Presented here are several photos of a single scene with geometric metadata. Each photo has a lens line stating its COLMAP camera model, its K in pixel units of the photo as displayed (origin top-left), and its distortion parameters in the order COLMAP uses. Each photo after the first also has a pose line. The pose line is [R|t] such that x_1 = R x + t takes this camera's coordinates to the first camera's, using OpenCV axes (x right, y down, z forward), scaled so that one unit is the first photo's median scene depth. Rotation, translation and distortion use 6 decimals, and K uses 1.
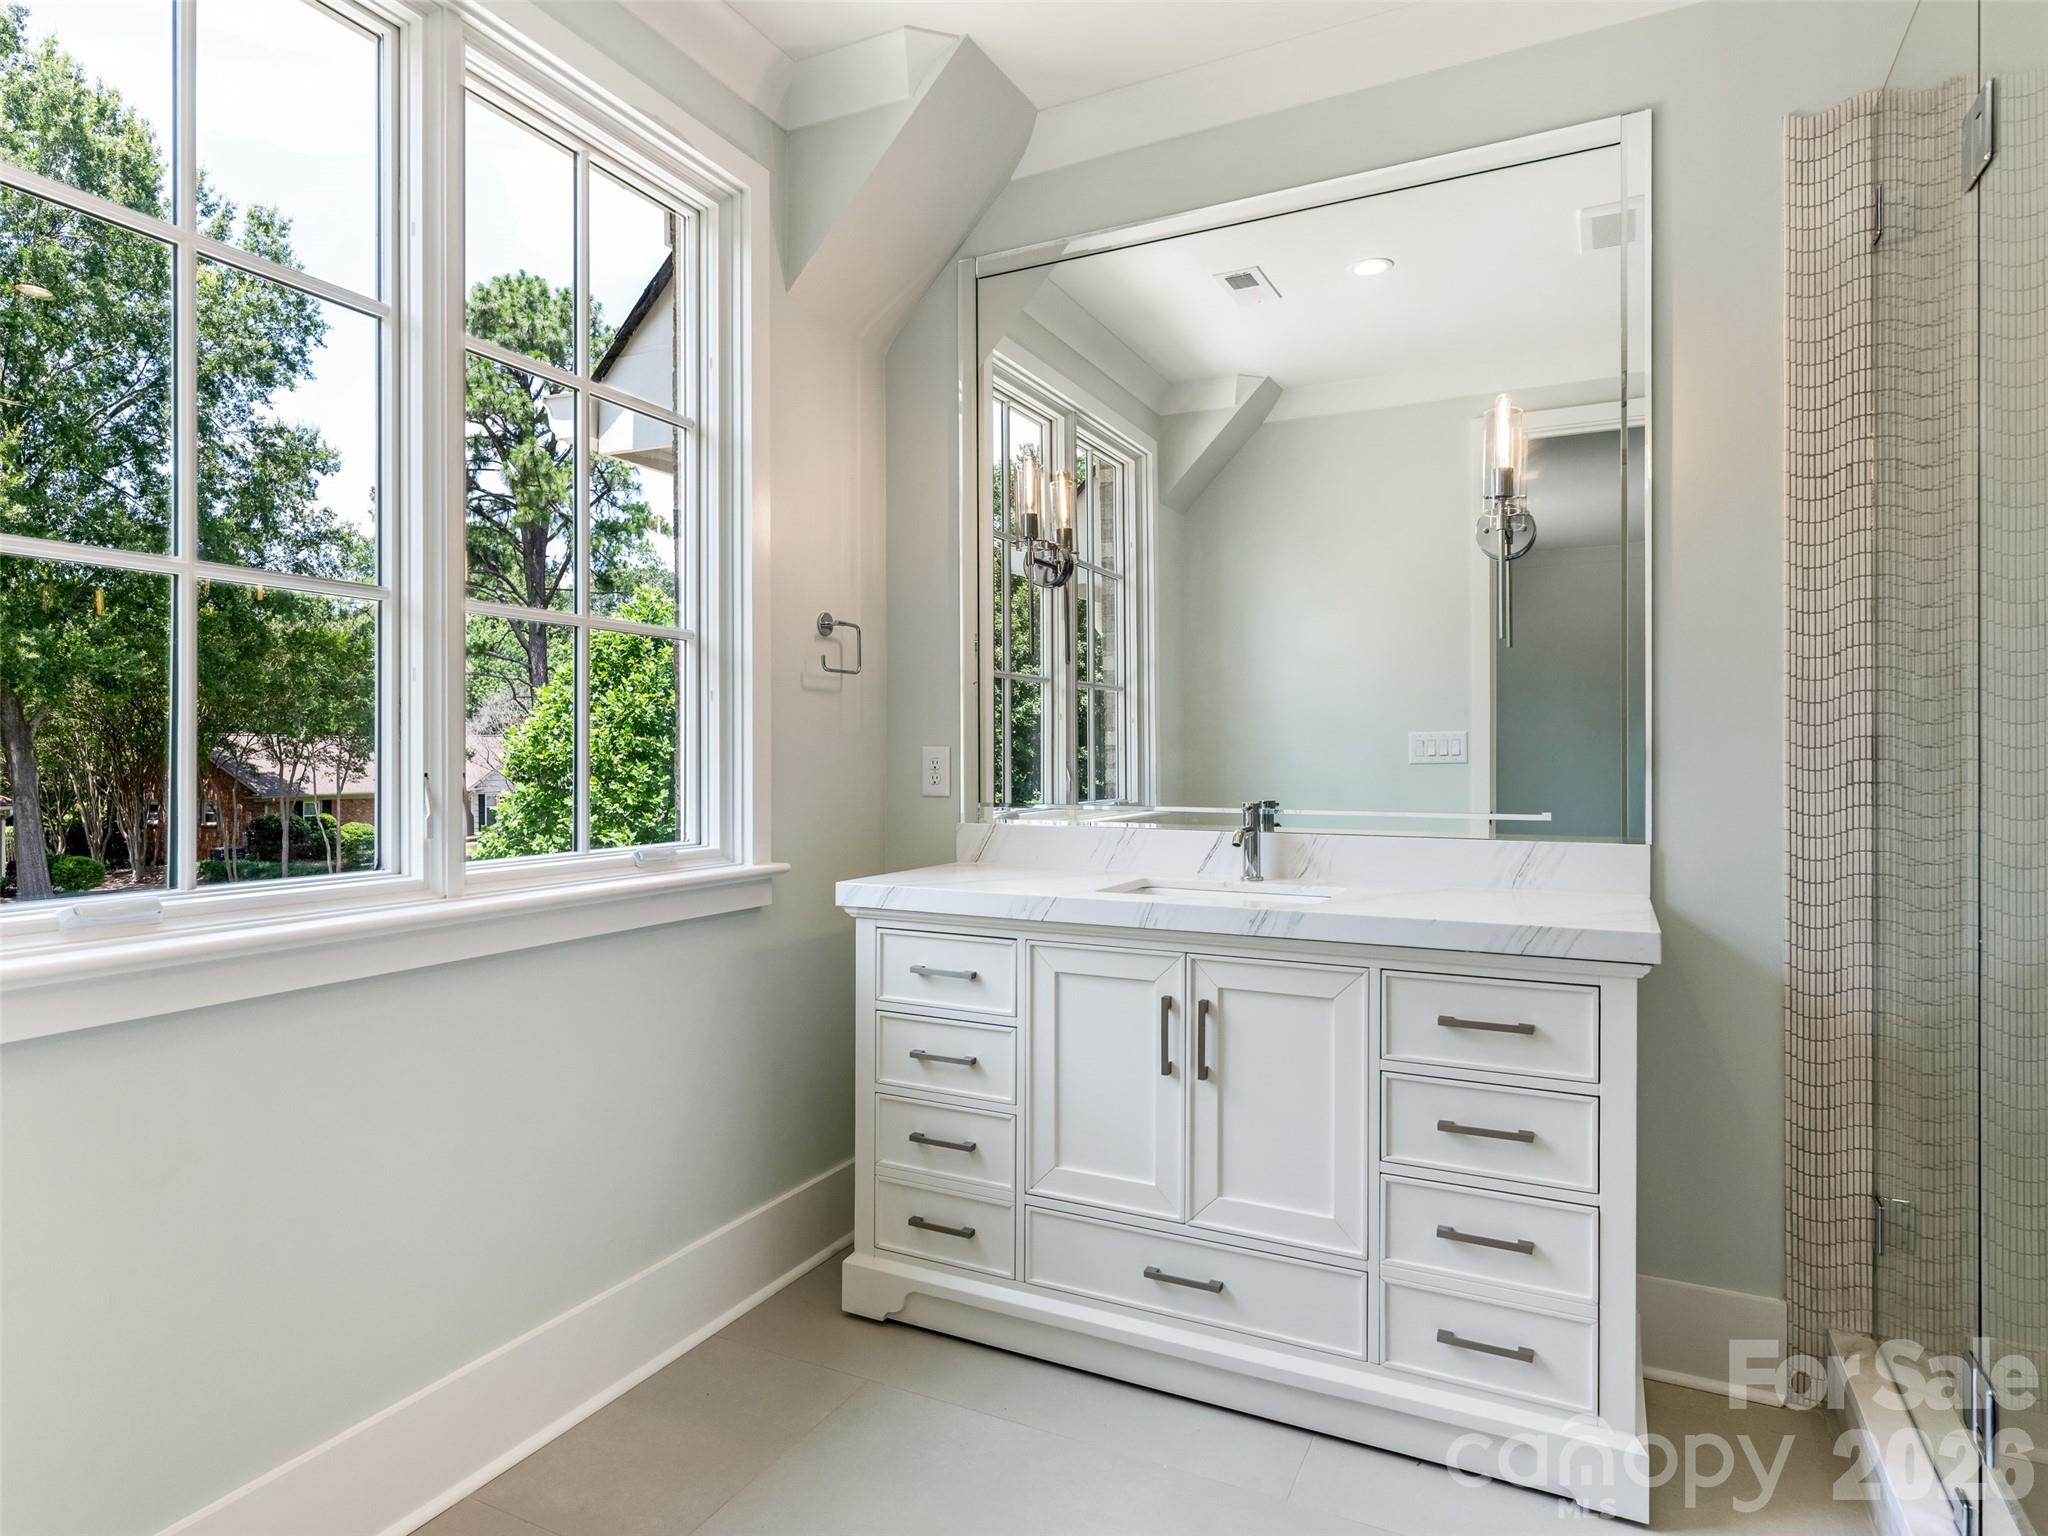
lens RADIAL K [[1224.7, 0, 1019.7], [0, 1224.7, 761.5], [0, 0, 1]] dist [-0.000614, -0.004210]
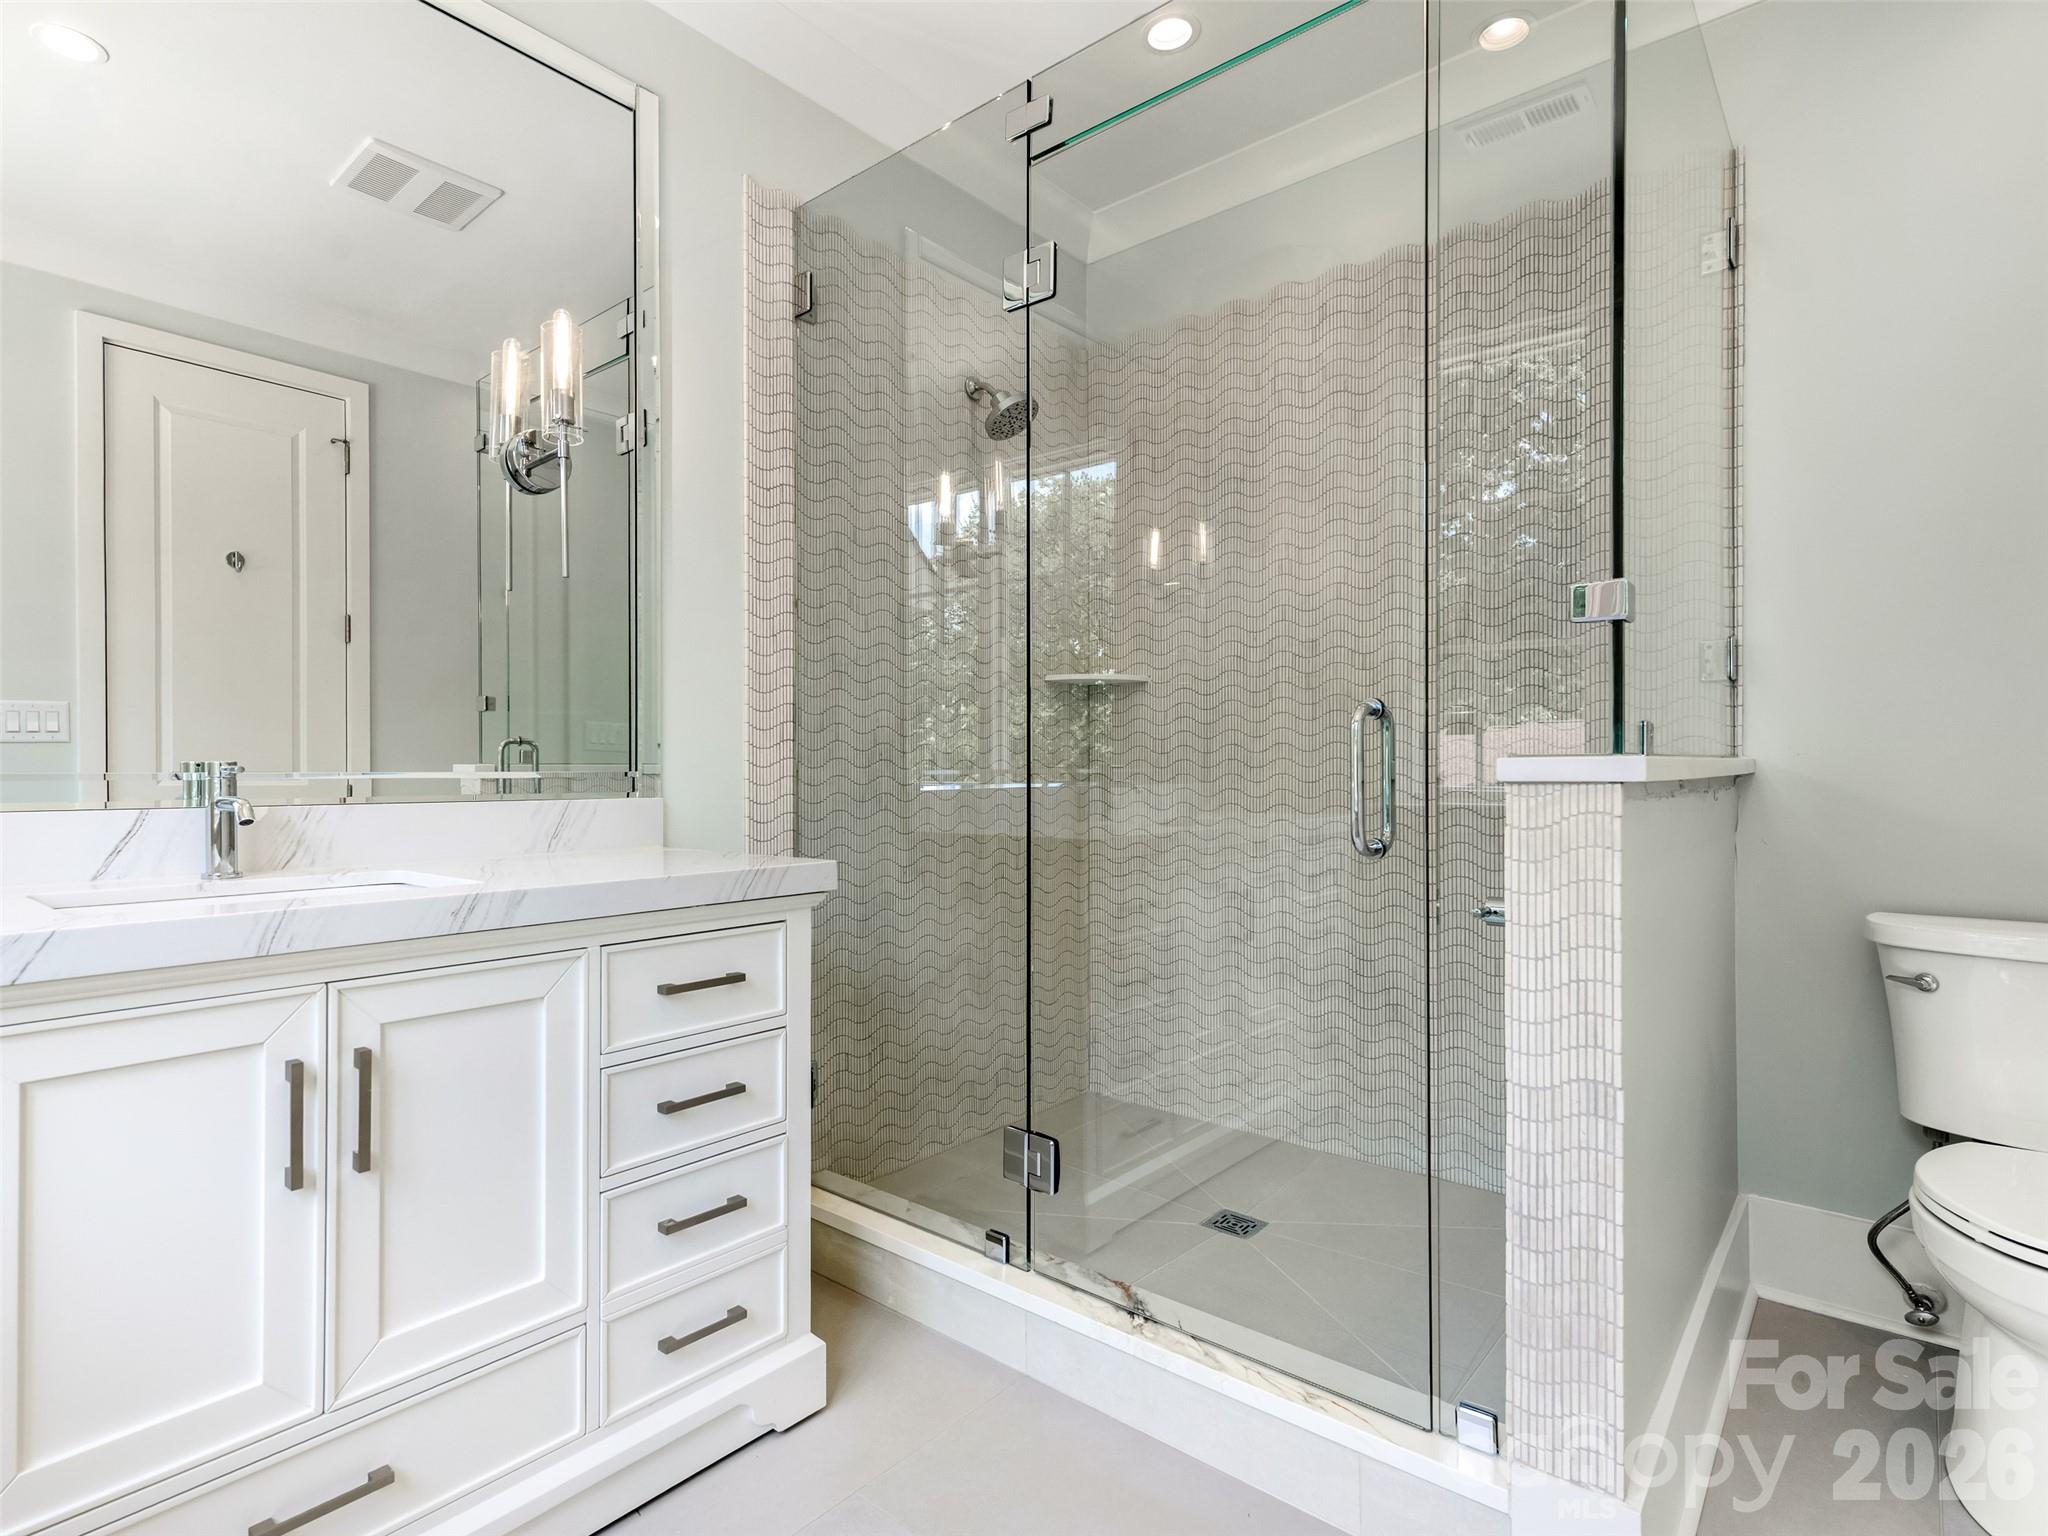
lens RADIAL K [[1054.5, 0, 1023.1], [0, 1054.5, 764.2], [0, 0, 1]] dist [0.007357, 0.000496]
pose [[0.241192, -0.000375, 0.970477, -0.312174], [0.009188, 0.999956, -0.001897, 0.047065], [-0.970434, 0.009374, 0.241185, 0.517575]]
